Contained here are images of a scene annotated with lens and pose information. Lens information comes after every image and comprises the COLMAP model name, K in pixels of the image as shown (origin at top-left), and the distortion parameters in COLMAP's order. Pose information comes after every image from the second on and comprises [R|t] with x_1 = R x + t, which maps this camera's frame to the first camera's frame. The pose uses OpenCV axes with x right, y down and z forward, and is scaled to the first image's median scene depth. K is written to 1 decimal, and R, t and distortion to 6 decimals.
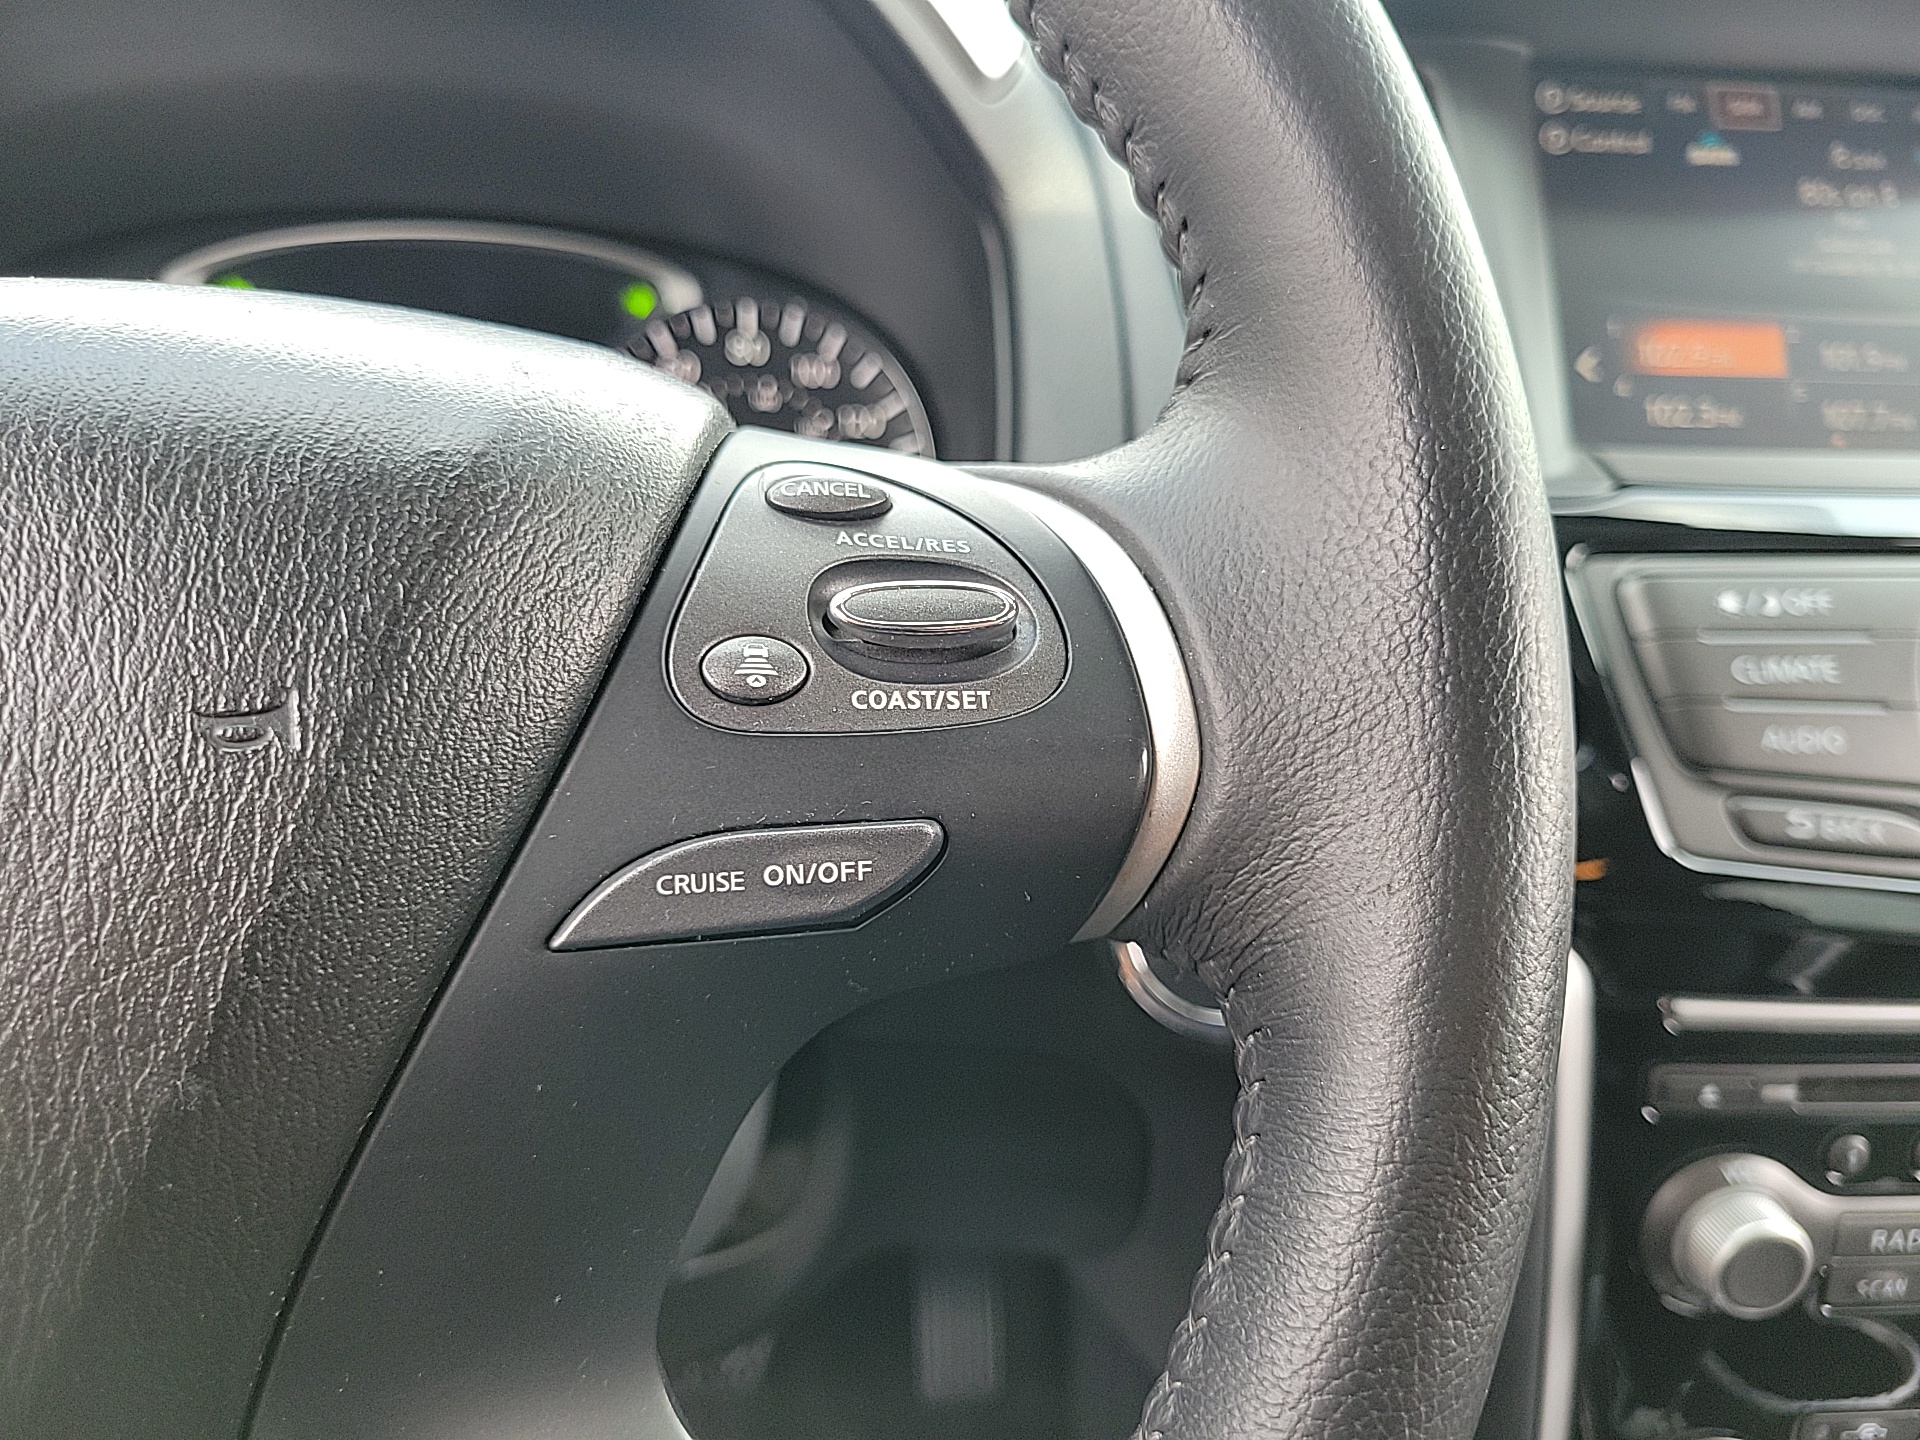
lens RADIAL K [[1517.0, 0, 963.9], [0, 1517.0, 722.6], [0, 0, 1]] dist [-0.007918, -0.007222]
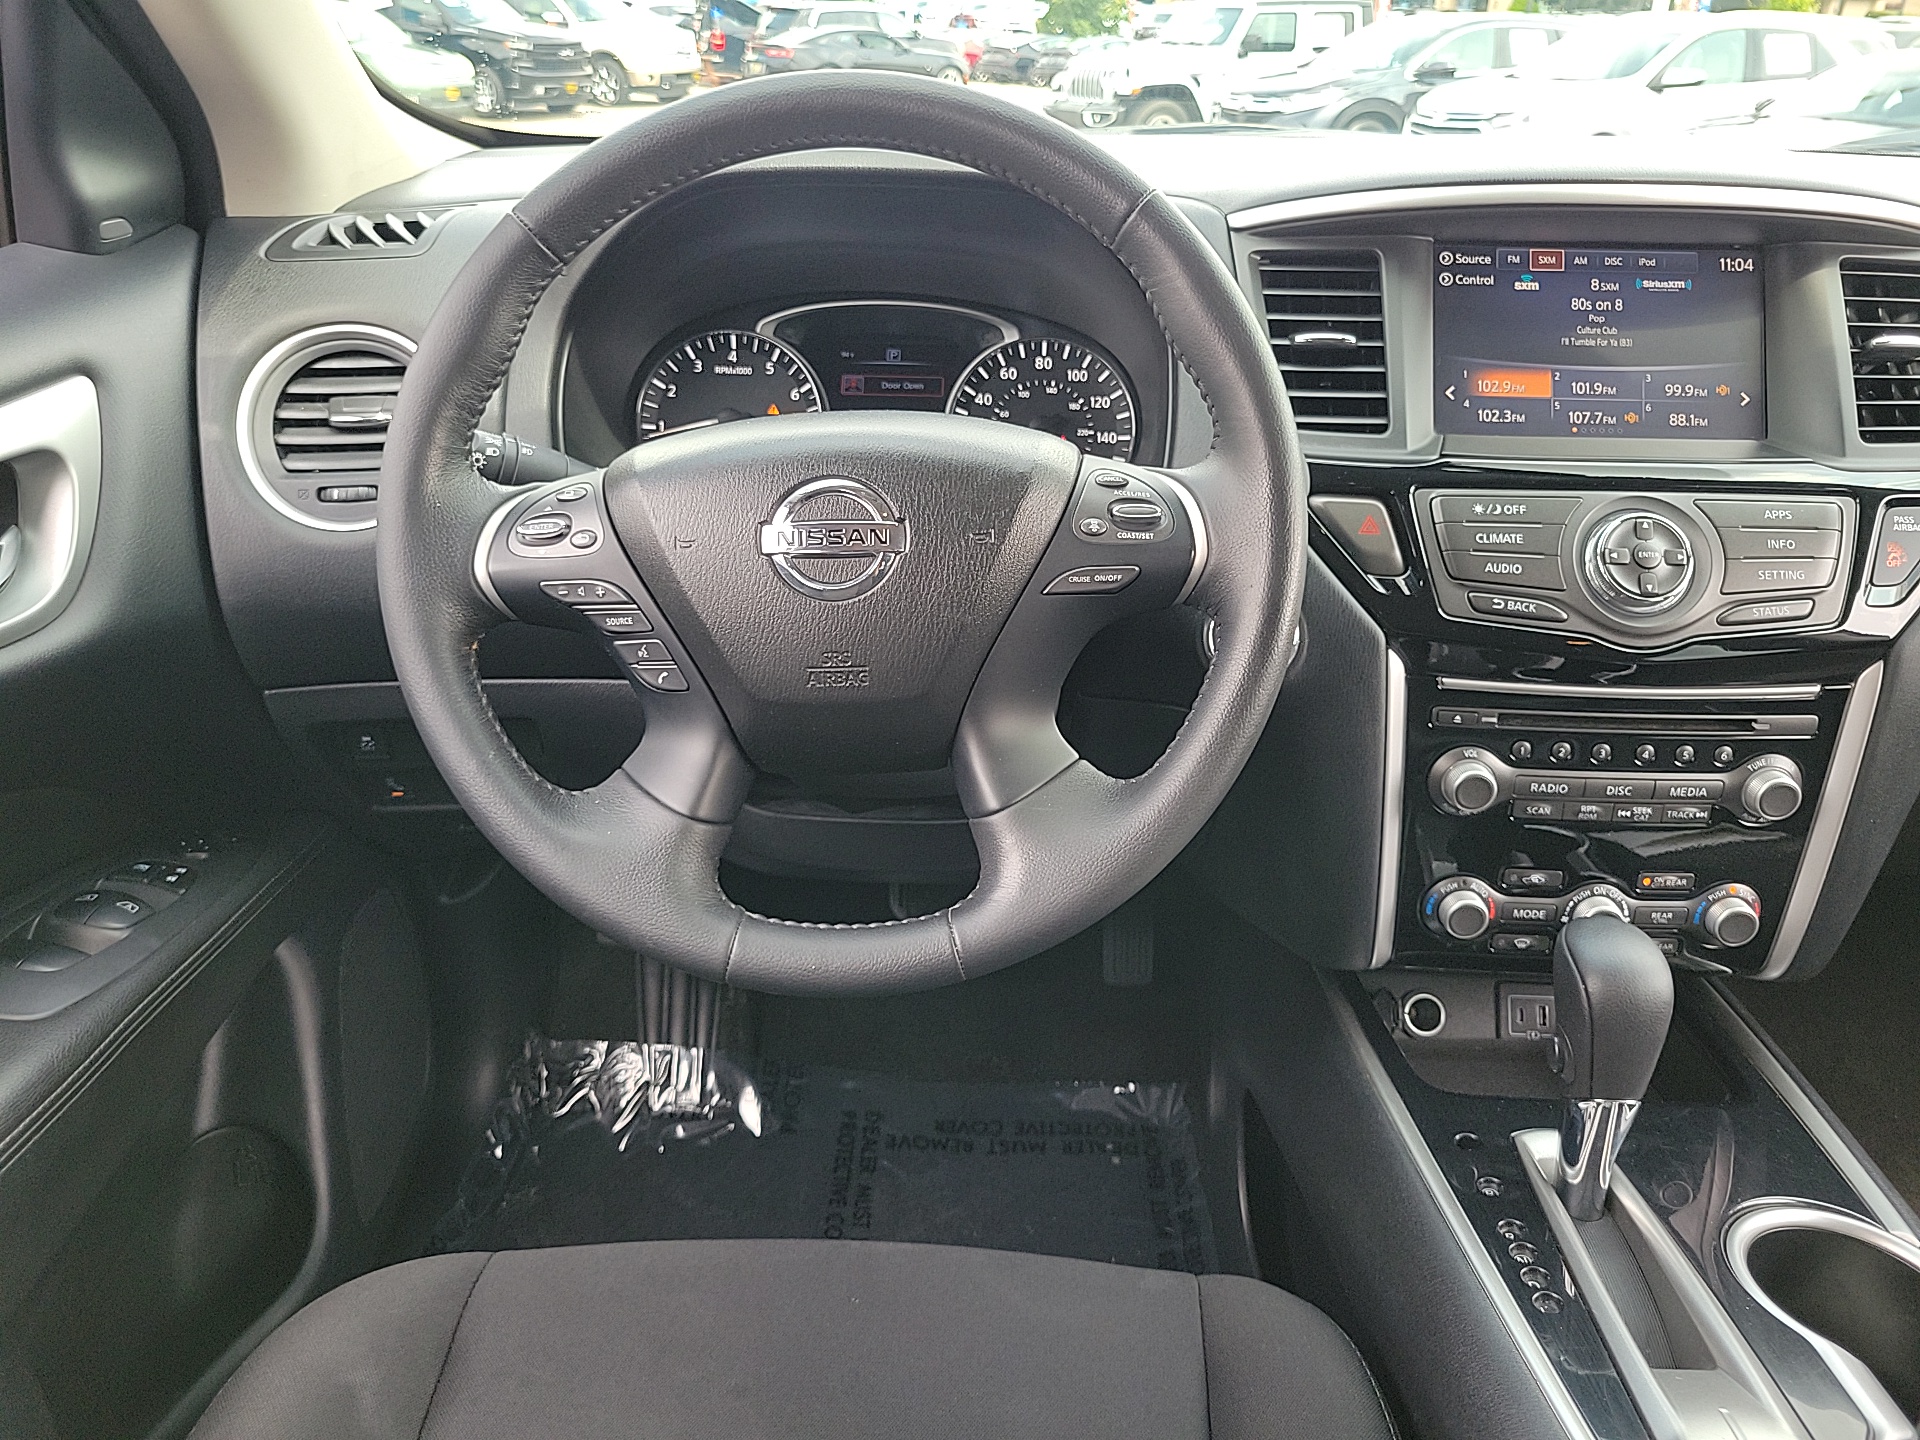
lens RADIAL K [[1467.0, 0, 978.9], [0, 1467.0, 717.6], [0, 0, 1]] dist [0.017246, -0.005291]
pose [[0.993136, 0.040069, -0.109887, 0.002518], [-0.030022, 0.995342, 0.091609, 0.056914], [0.113046, -0.087681, 0.989713, -1.373736]]
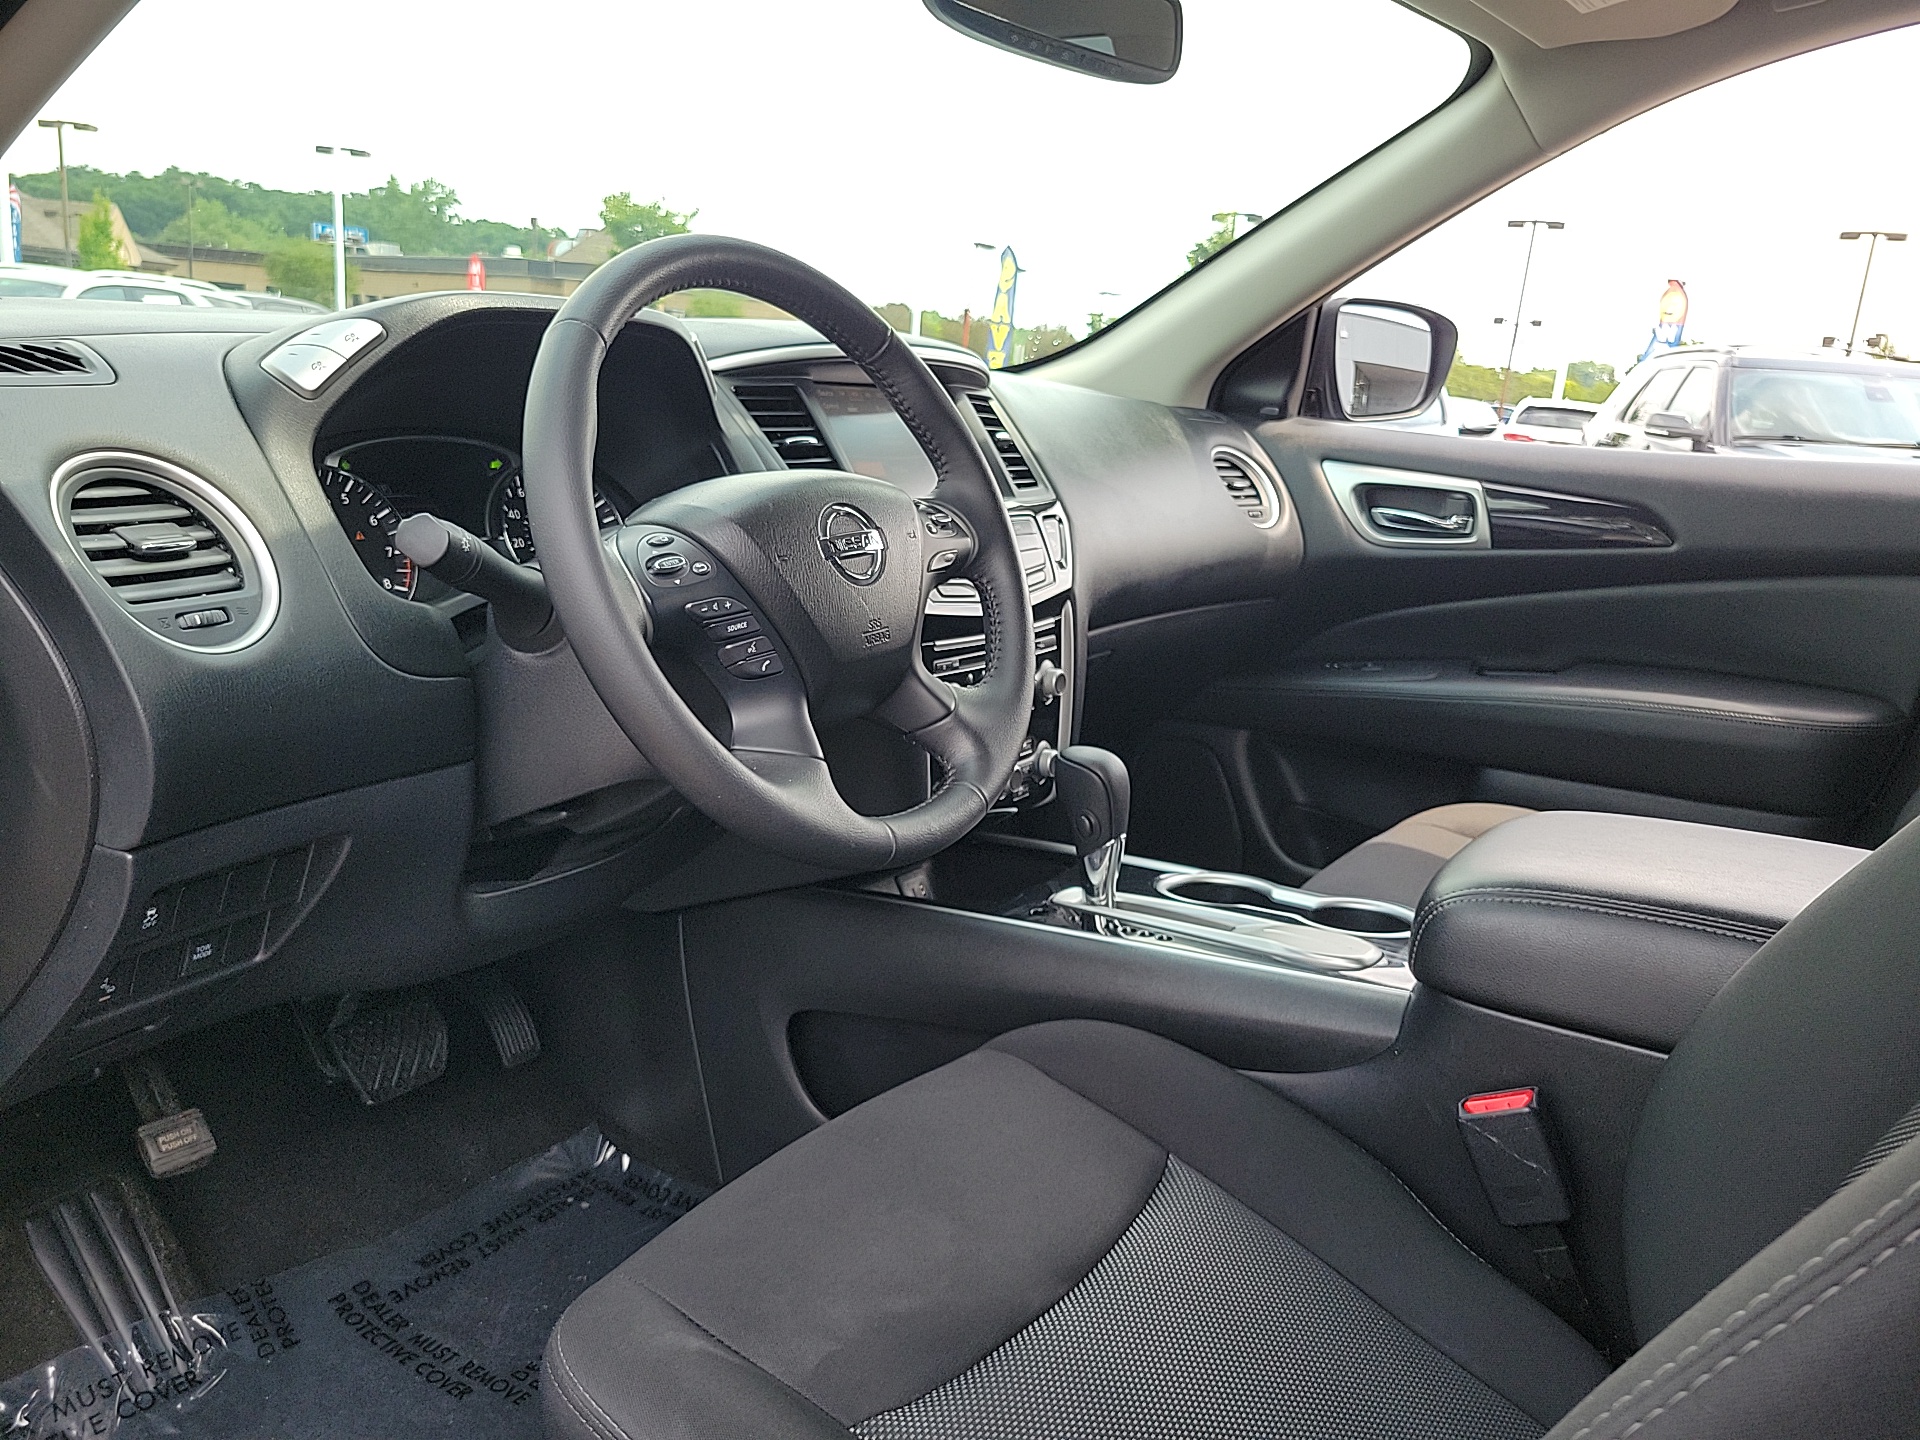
lens RADIAL K [[1453.2, 0, 955.9], [0, 1453.2, 725.9], [0, 0, 1]] dist [0.015902, -0.004579]
pose [[0.639633, -0.168208, 0.750051, -2.233660], [0.211554, 0.976604, 0.038604, 0.261341], [-0.738996, 0.133984, 0.660253, -1.388800]]
